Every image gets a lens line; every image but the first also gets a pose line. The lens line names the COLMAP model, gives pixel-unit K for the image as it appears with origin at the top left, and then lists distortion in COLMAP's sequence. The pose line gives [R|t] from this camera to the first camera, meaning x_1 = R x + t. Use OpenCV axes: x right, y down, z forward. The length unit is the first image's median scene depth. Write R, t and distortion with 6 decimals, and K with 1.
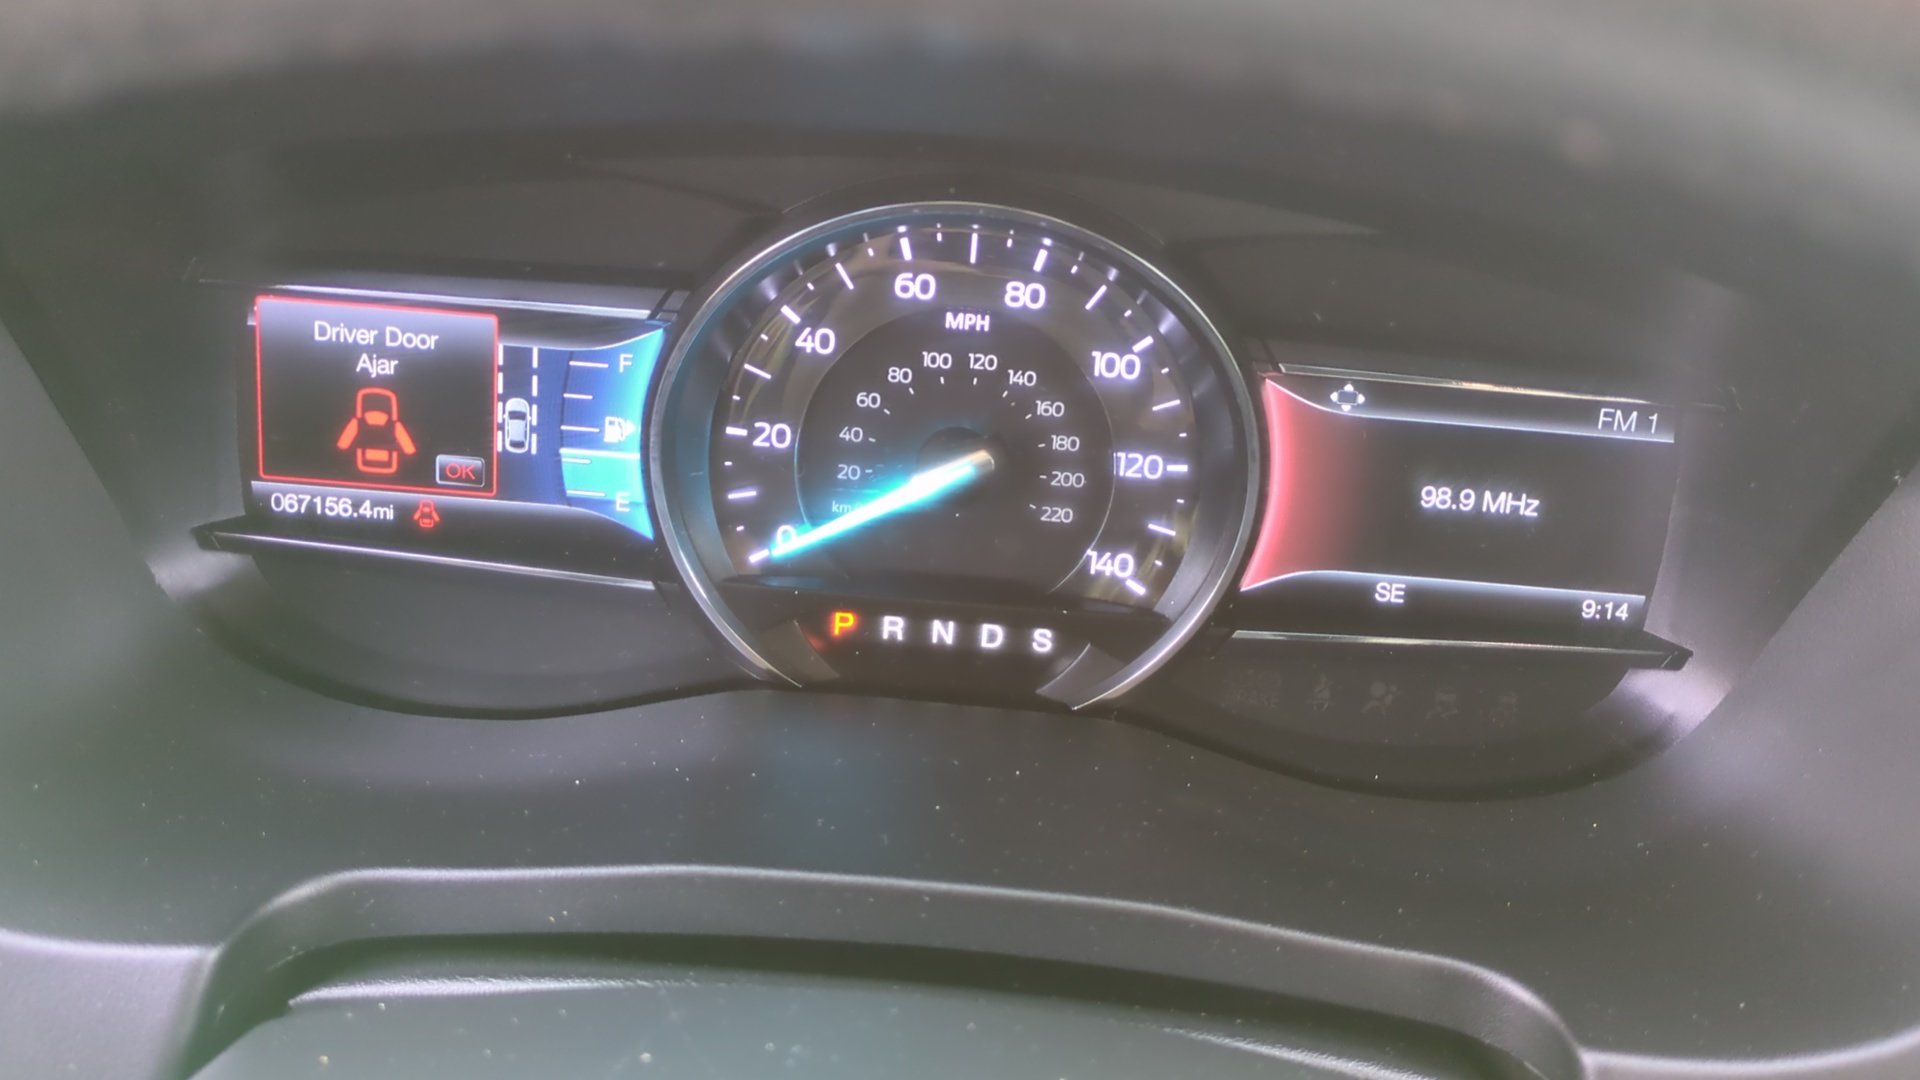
lens RADIAL K [[1620.2, 0, 976.2], [0, 1620.2, 539.6], [0, 0, 1]] dist [0.060134, -0.083462]
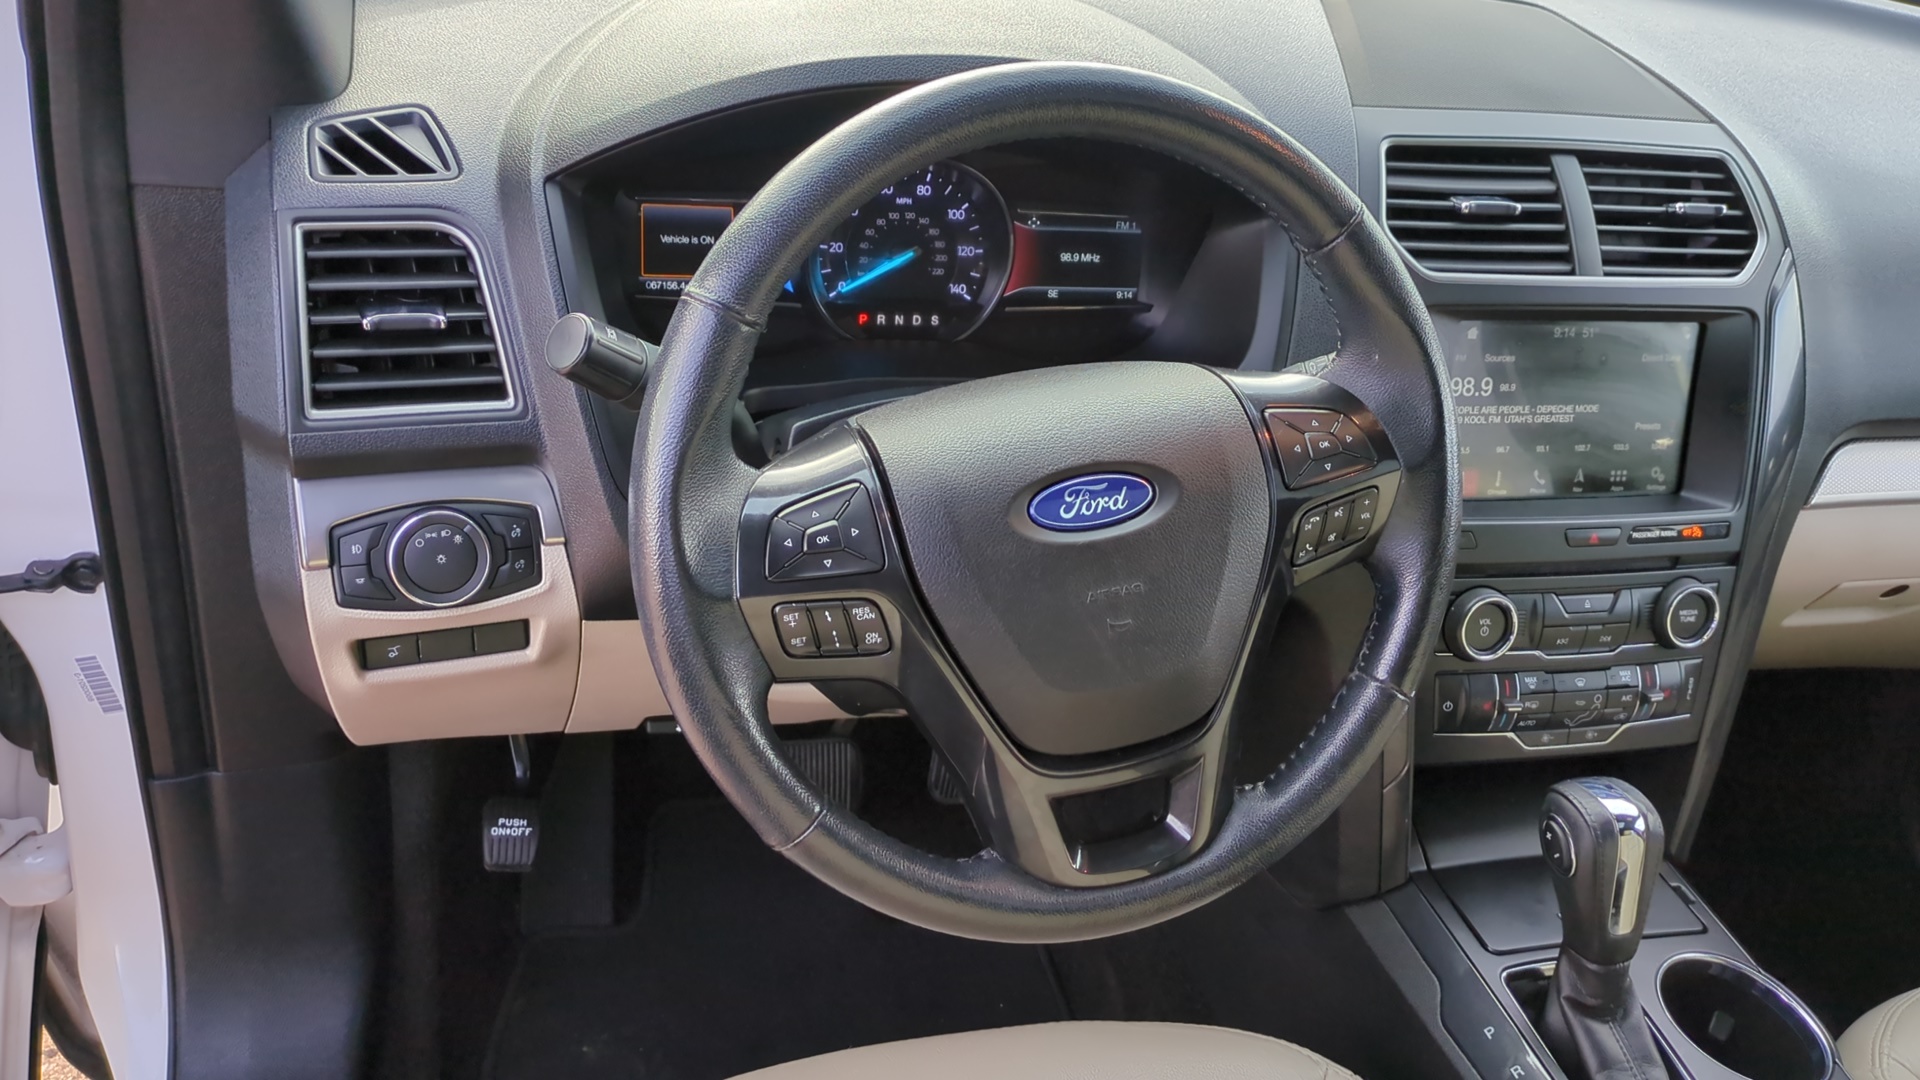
lens RADIAL K [[1620.2, 0, 969.0], [0, 1620.2, 542.3], [0, 0, 1]] dist [0.060134, -0.083462]
pose [[0.948059, -0.110638, 0.298235, -0.775343], [0.100285, 0.993709, 0.049849, 0.310651], [-0.301874, -0.017352, 0.953190, -1.648508]]
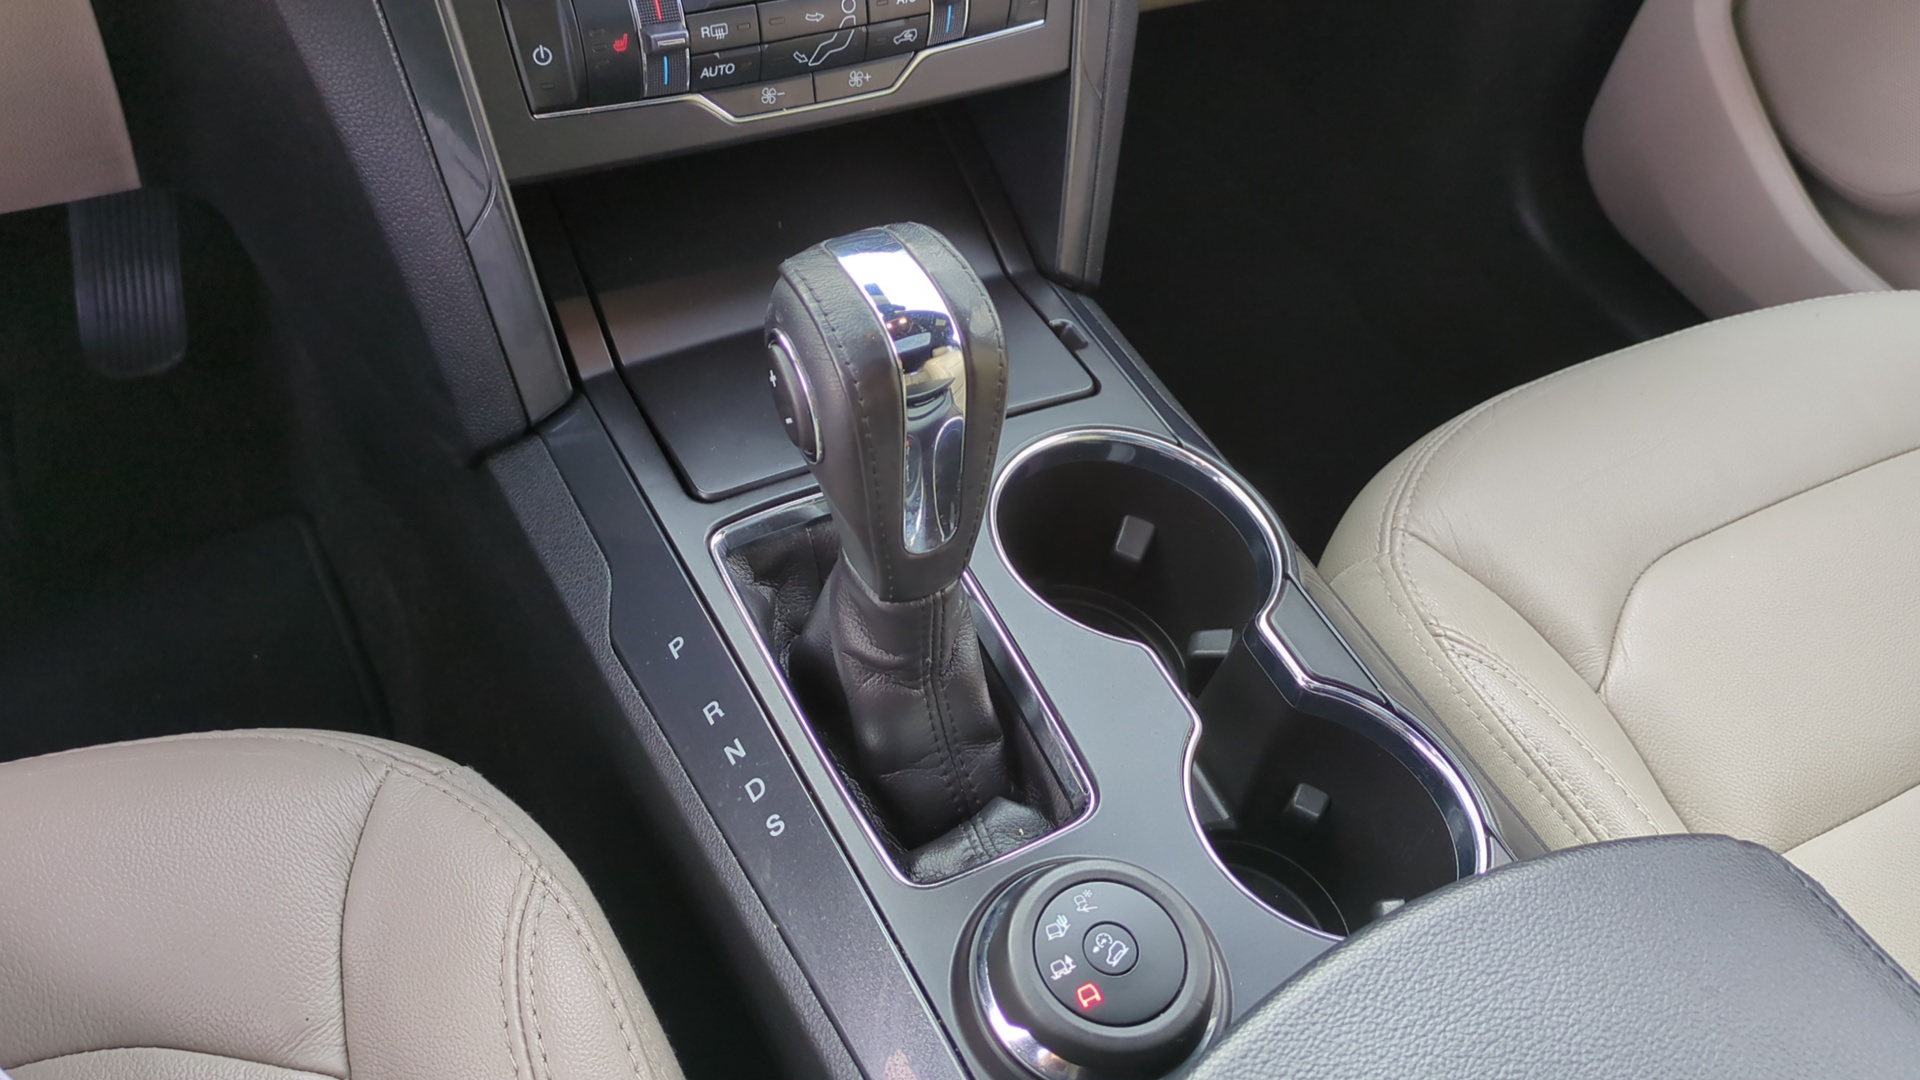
lens RADIAL K [[1620.2, 0, 971.7], [0, 1620.2, 523.0], [0, 0, 1]] dist [0.060134, -0.083462]
pose [[0.858678, -0.356612, 0.368104, 0.452024], [0.228799, 0.909413, 0.347302, 0.771882], [-0.458611, -0.213999, 0.862485, -0.738339]]
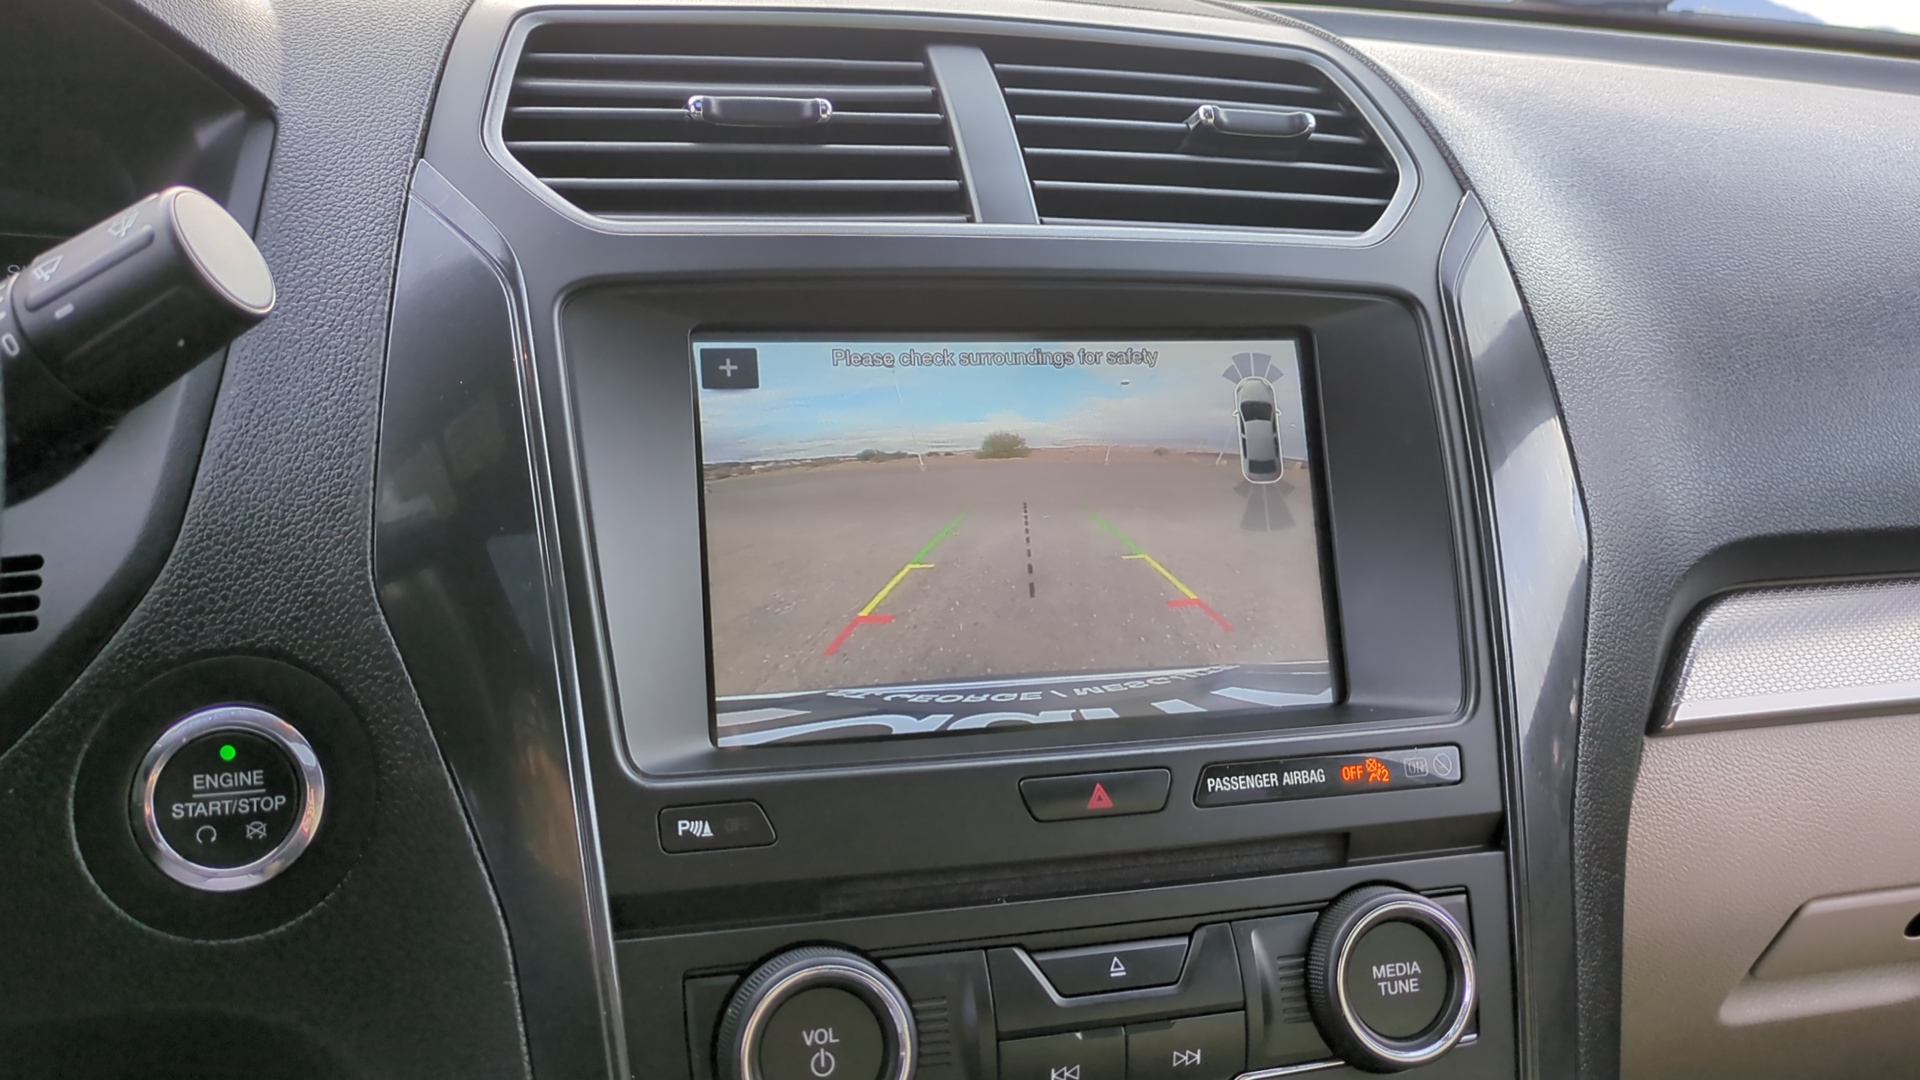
lens RADIAL K [[1620.2, 0, 969.4], [0, 1620.2, 547.0], [0, 0, 1]] dist [0.060134, -0.083462]
pose [[0.942674, -0.110879, 0.314757, 0.653960], [0.208059, 0.932710, -0.294558, 0.702186], [-0.260917, 0.343160, 0.902310, -0.358842]]
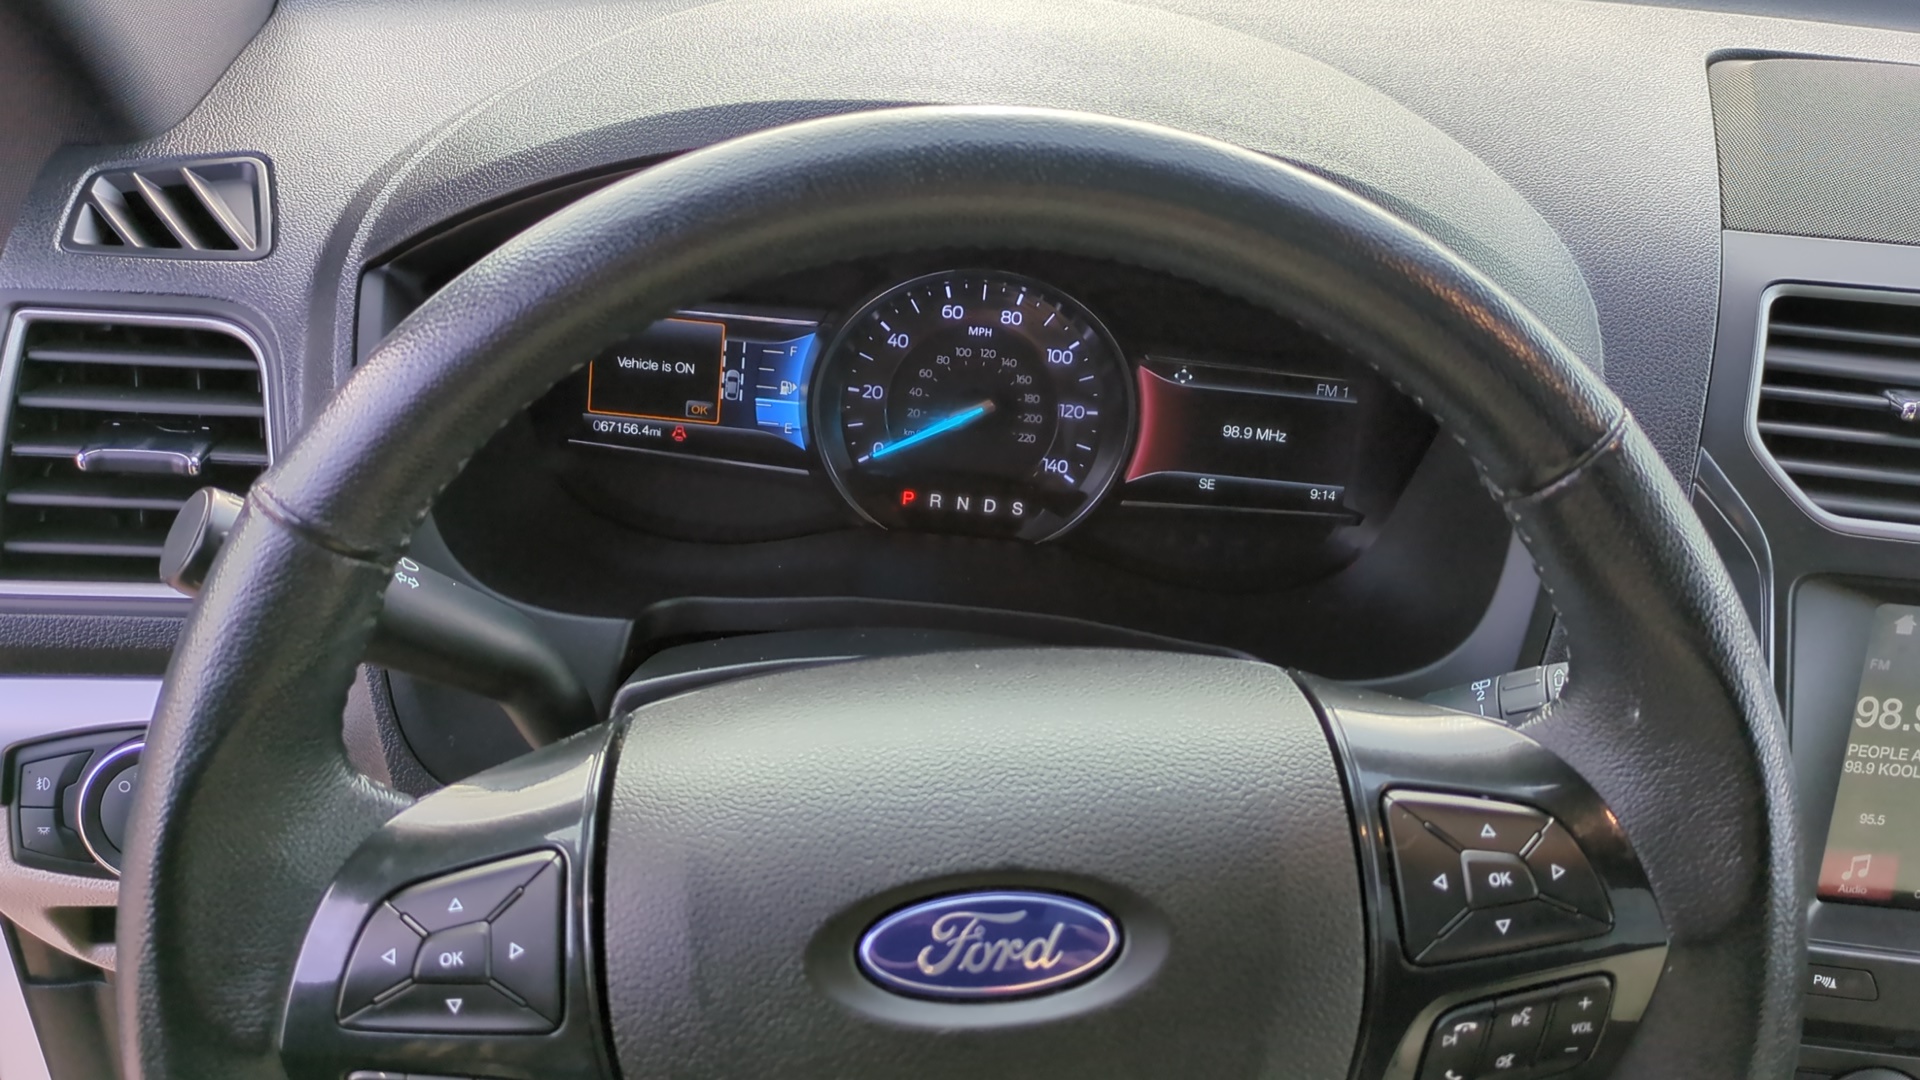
lens RADIAL K [[1620.2, 0, 968.7], [0, 1620.2, 556.7], [0, 0, 1]] dist [0.060134, -0.083462]
pose [[0.998761, 0.009646, 0.048816, -0.104957], [-0.009035, 0.999878, -0.012726, 0.144301], [-0.048933, 0.012269, 0.998727, -0.834578]]
